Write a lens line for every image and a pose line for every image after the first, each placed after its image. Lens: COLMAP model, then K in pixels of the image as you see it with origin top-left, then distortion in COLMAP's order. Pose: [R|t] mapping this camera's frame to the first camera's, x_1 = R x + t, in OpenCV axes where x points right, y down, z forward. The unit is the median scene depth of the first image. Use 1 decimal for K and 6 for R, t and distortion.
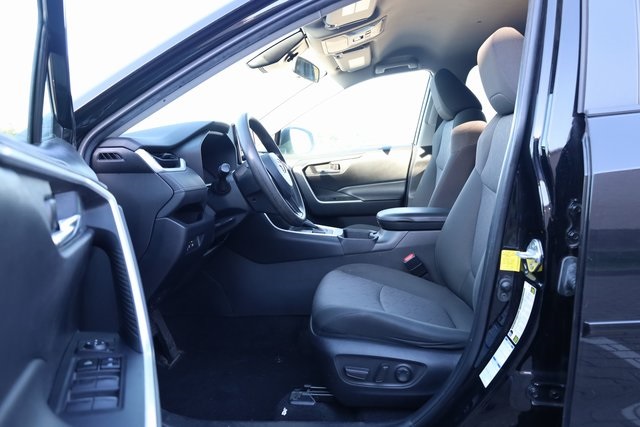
lens RADIAL K [[438.6, 0, 320.0], [0, 438.6, 213.5], [0, 0, 1]] dist [0.030313, 0.002256]
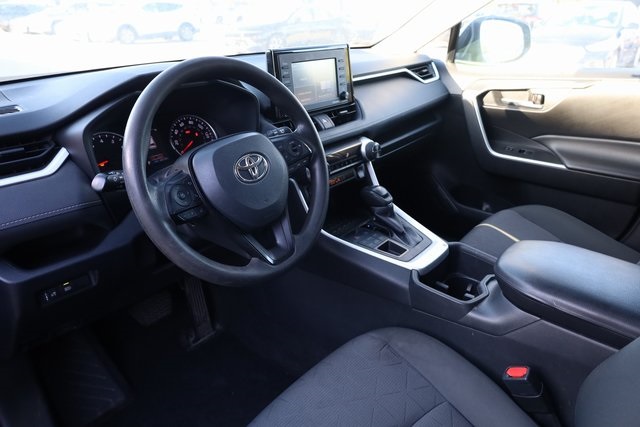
lens RADIAL K [[438.6, 0, 320.0], [0, 438.6, 213.5], [0, 0, 1]] dist [0.030313, 0.002256]
pose [[0.805323, 0.275963, -0.524689, 0.153446], [-0.095702, 0.933958, 0.344332, -0.138505], [0.585060, -0.227085, 0.778548, 0.343837]]
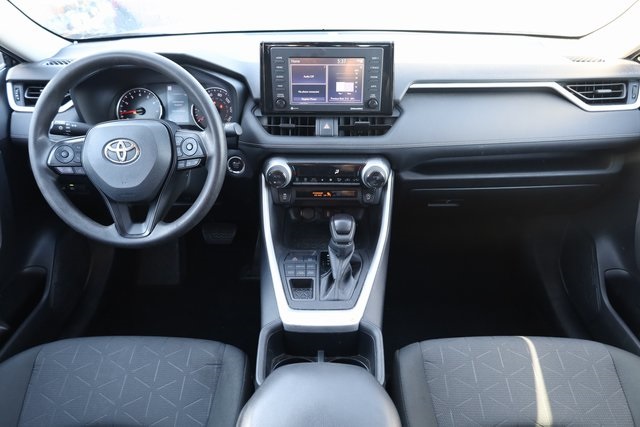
lens RADIAL K [[438.6, 0, 320.0], [0, 438.6, 213.5], [0, 0, 1]] dist [0.030313, 0.002256]
pose [[0.066997, 0.540298, -0.838803, 0.331425], [-0.120530, 0.838918, 0.530745, -0.255757], [0.990446, 0.065542, 0.121327, 0.819984]]
